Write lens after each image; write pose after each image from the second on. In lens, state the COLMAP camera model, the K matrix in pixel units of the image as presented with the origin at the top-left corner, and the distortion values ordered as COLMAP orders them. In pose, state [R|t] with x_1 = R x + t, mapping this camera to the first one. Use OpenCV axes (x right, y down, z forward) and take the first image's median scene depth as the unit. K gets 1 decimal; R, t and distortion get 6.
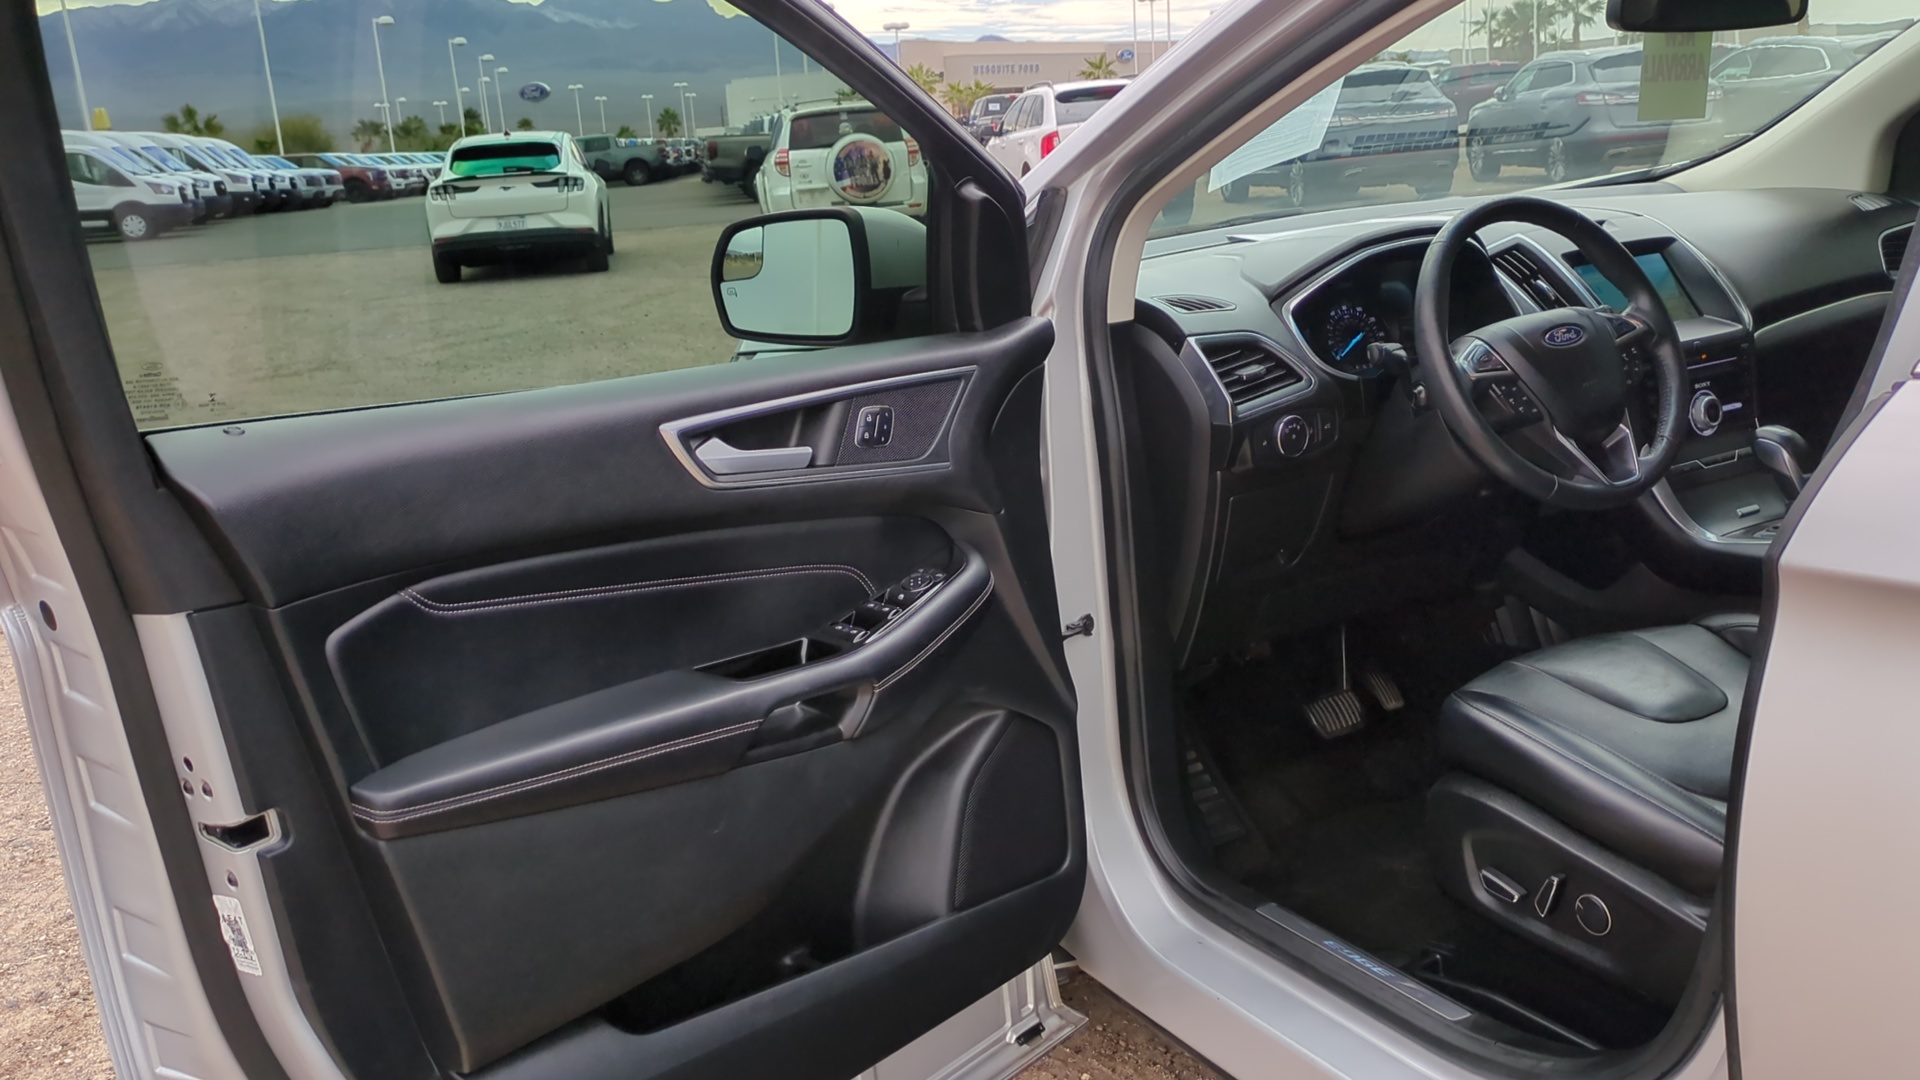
lens RADIAL K [[1643.0, 0, 974.9], [0, 1643.0, 543.7], [0, 0, 1]] dist [0.088404, -0.130260]
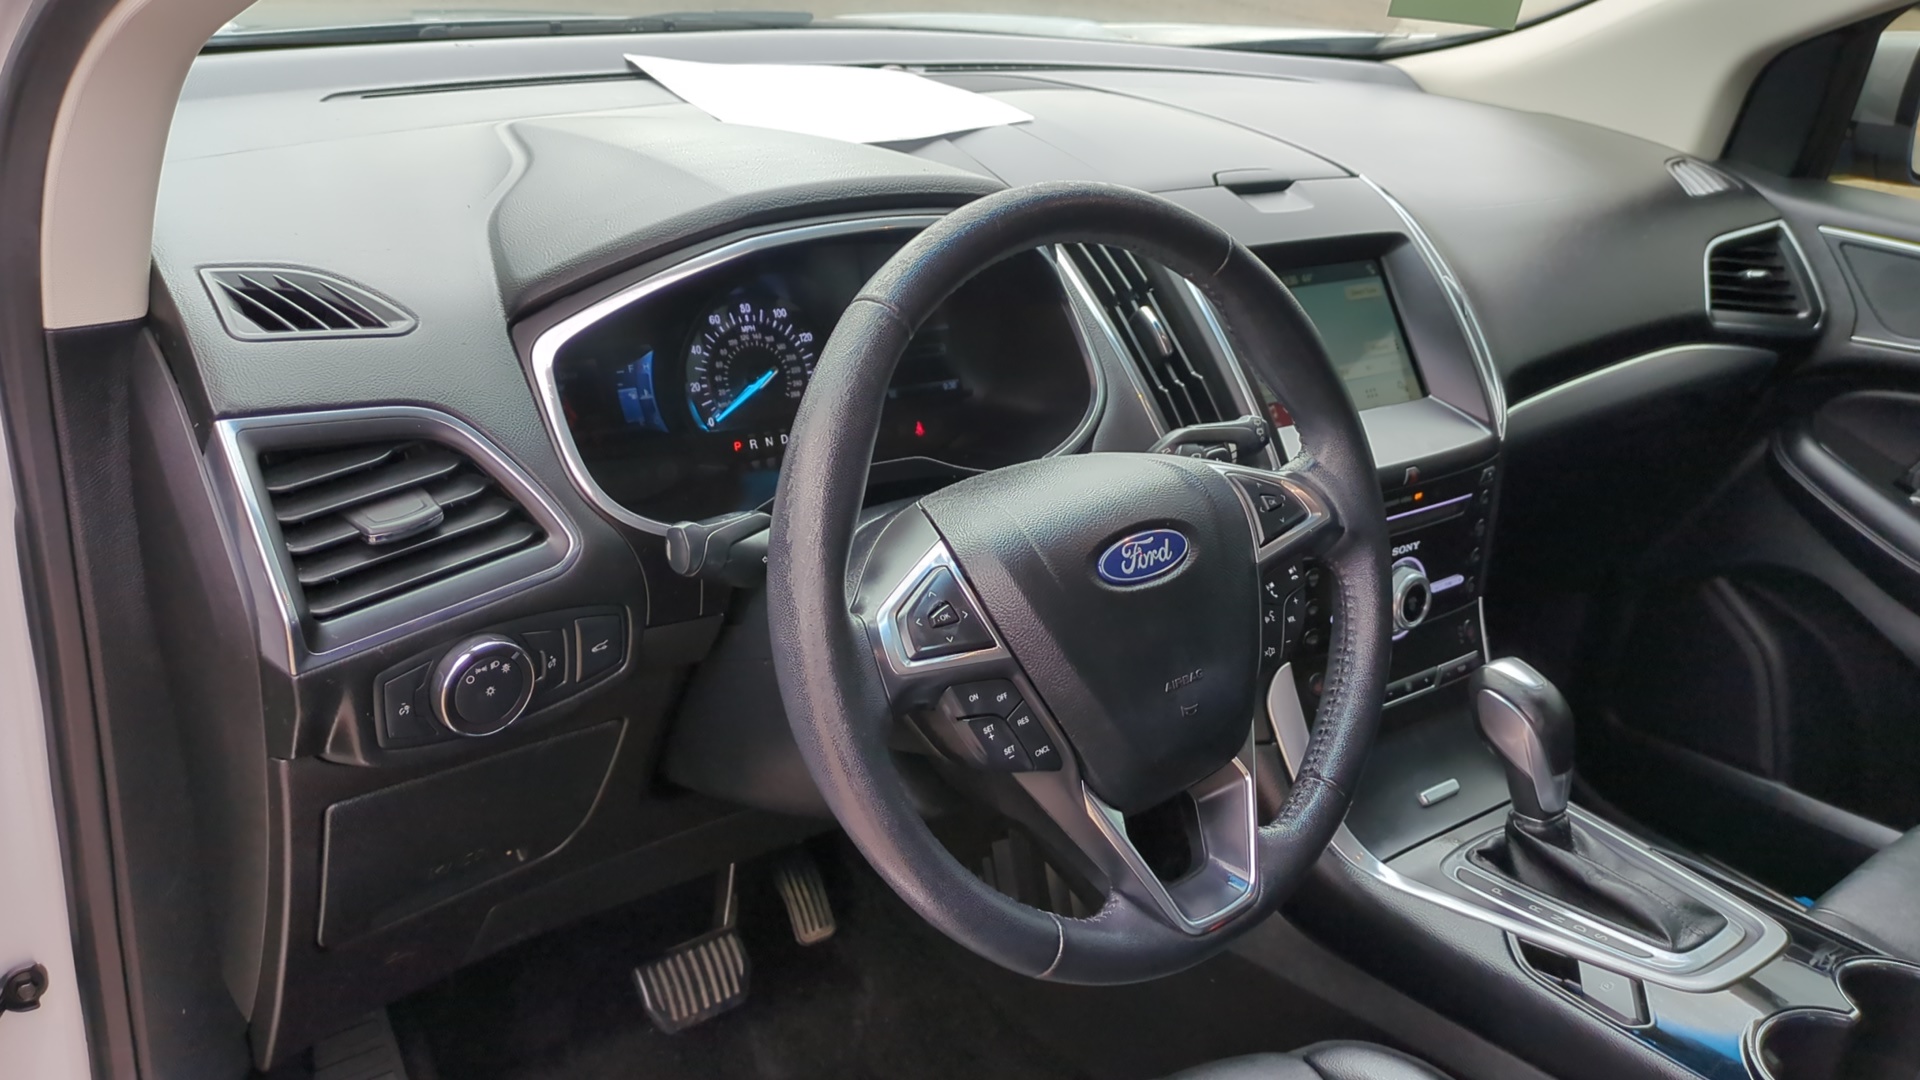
lens RADIAL K [[1643.0, 0, 974.9], [0, 1643.0, 543.7], [0, 0, 1]] dist [0.088404, -0.130260]
pose [[0.970193, 0.110284, 0.215786, 0.210622], [-0.147490, 0.975255, 0.164694, -0.179047], [-0.192283, -0.191611, 0.962451, 0.573746]]
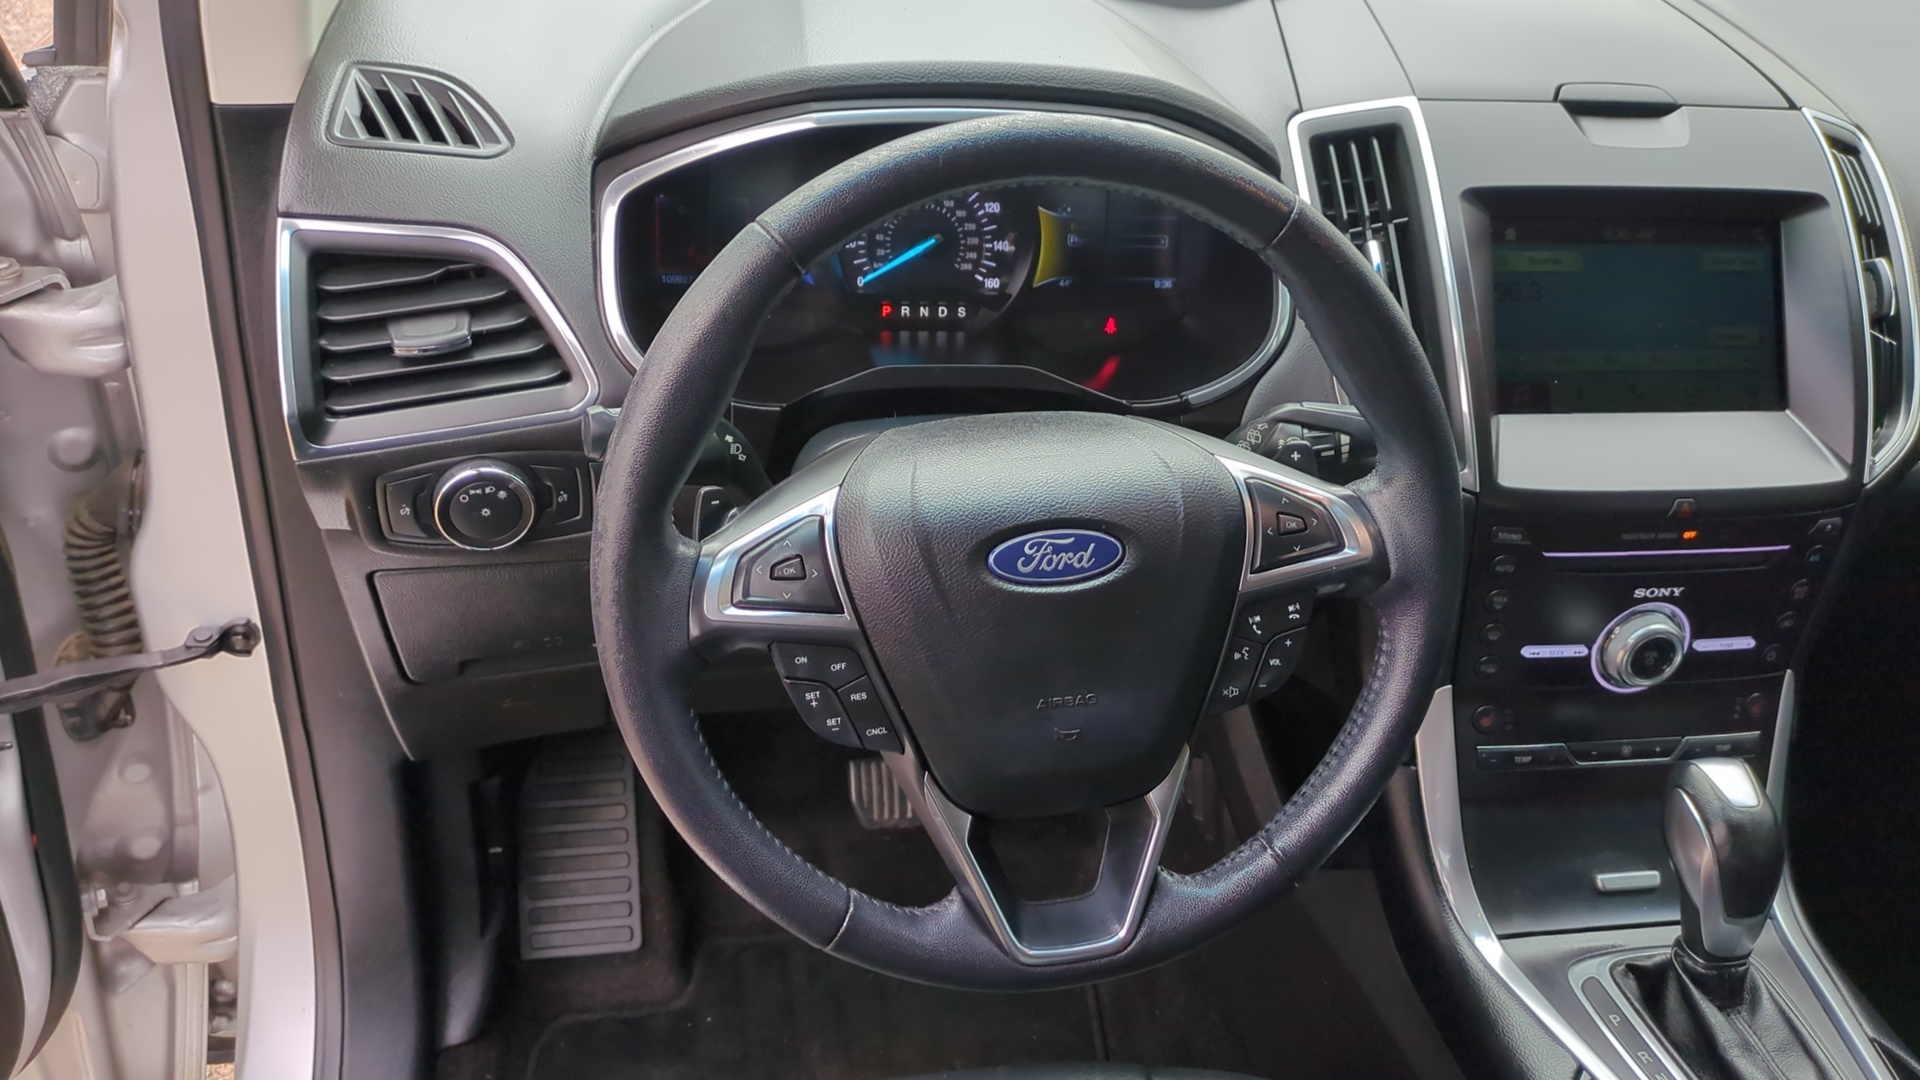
lens RADIAL K [[1643.0, 0, 974.9], [0, 1643.0, 543.7], [0, 0, 1]] dist [0.088404, -0.130260]
pose [[0.924719, 0.342246, -0.166619, 0.374515], [-0.255467, 0.882496, 0.394890, -0.252558], [0.282190, -0.322596, 0.903493, 0.623592]]
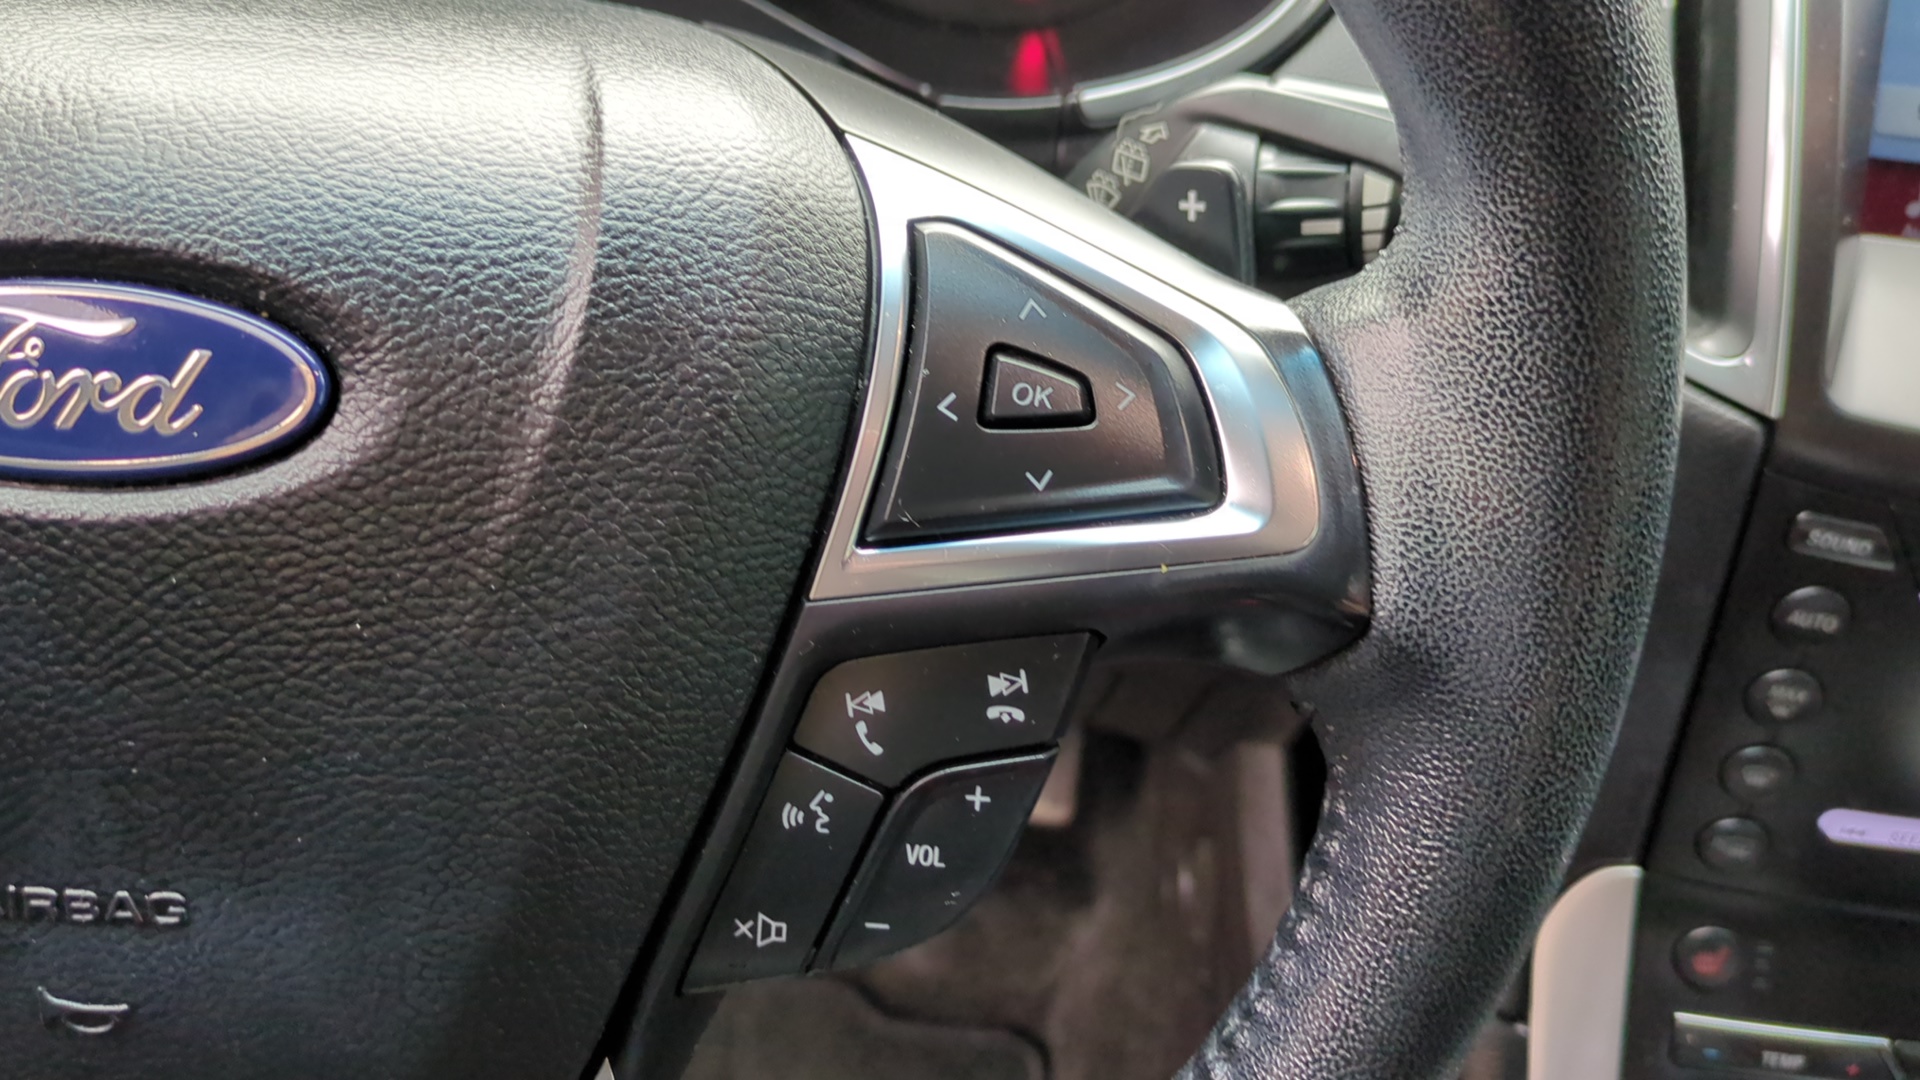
lens RADIAL K [[1684.1, 0, 960.0], [0, 1684.1, 540.0], [0, 0, 1]] dist [0.007338, 0.003018]
pose [[0.827050, 0.480801, -0.291237, 0.408142], [-0.301842, 0.816913, 0.491473, -0.173253], [0.474216, -0.318565, 0.820753, 0.882132]]
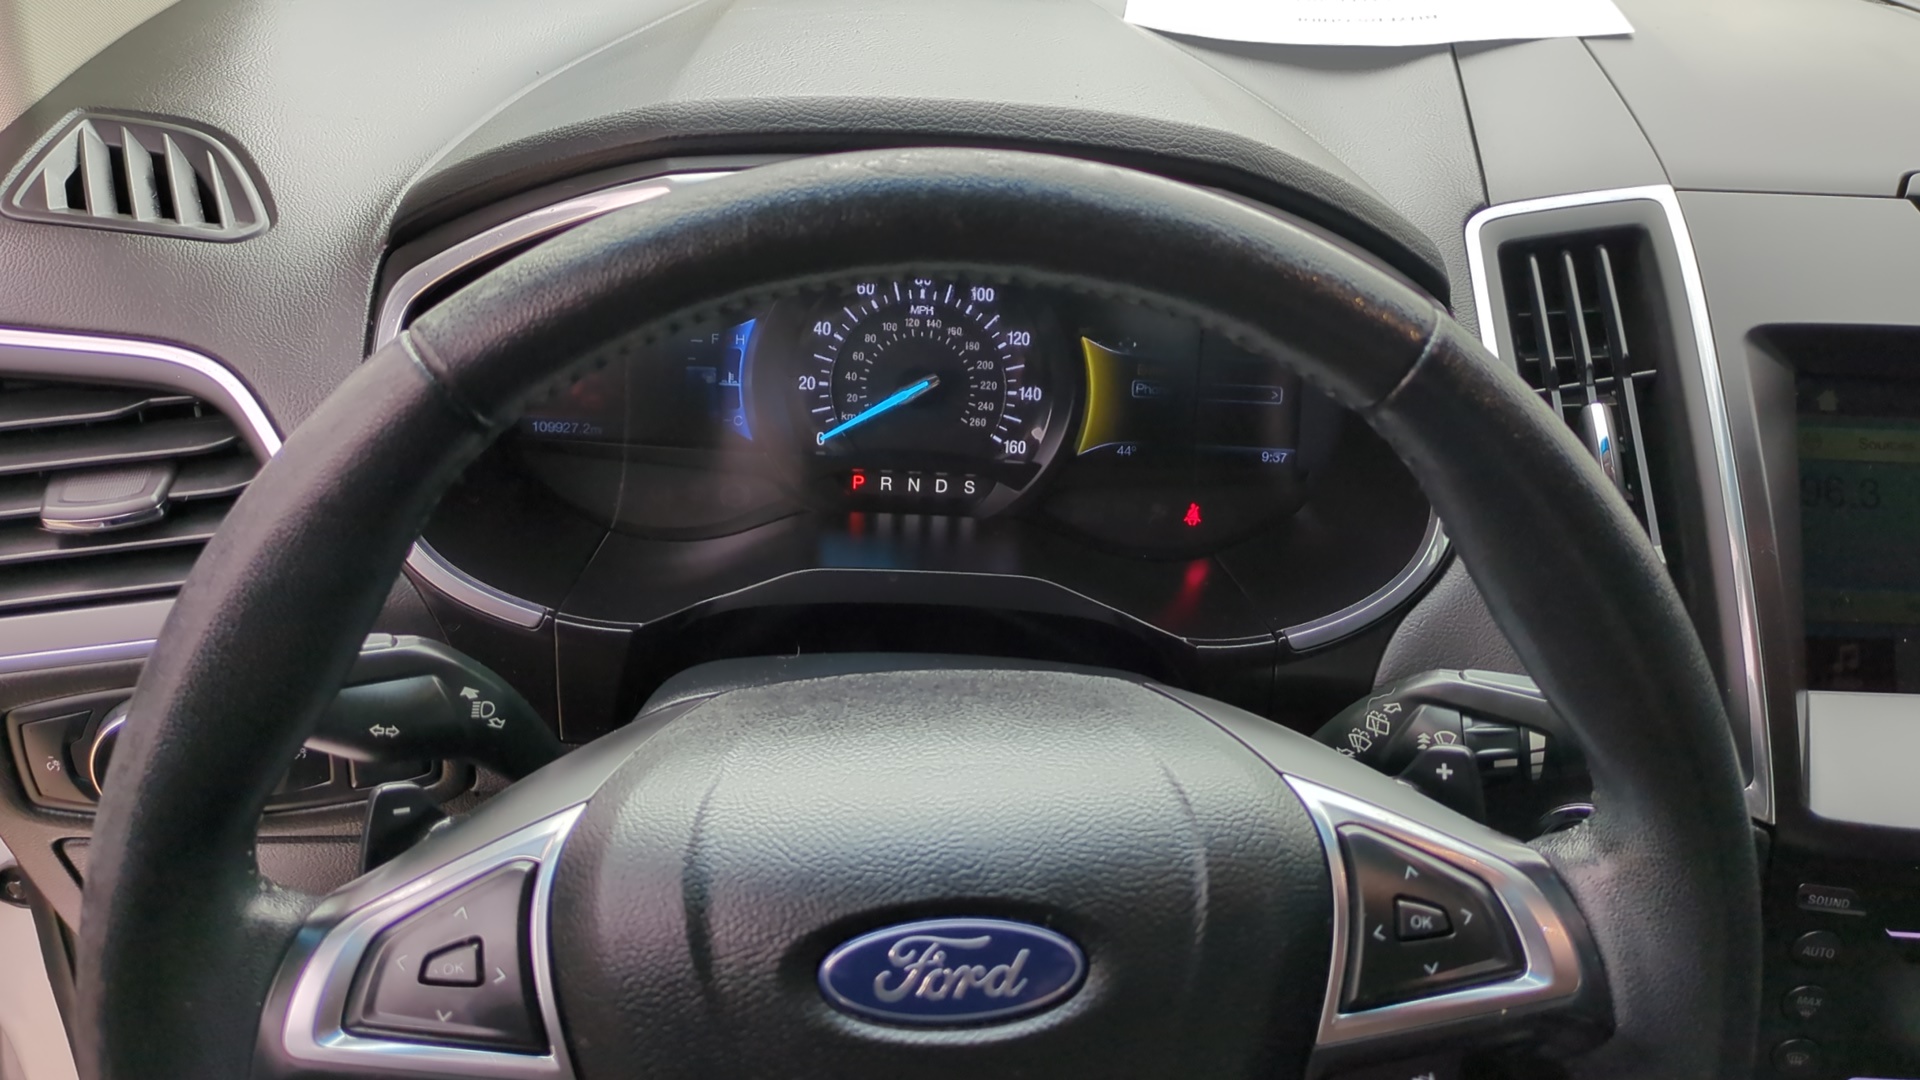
lens RADIAL K [[1649.7, 0, 972.6], [0, 1649.7, 537.6], [0, 0, 1]] dist [0.078803, -0.109438]
pose [[0.876450, 0.362111, -0.317350, 0.376521], [-0.249749, 0.905394, 0.343346, -0.225105], [0.411656, -0.221668, 0.883970, 0.789078]]
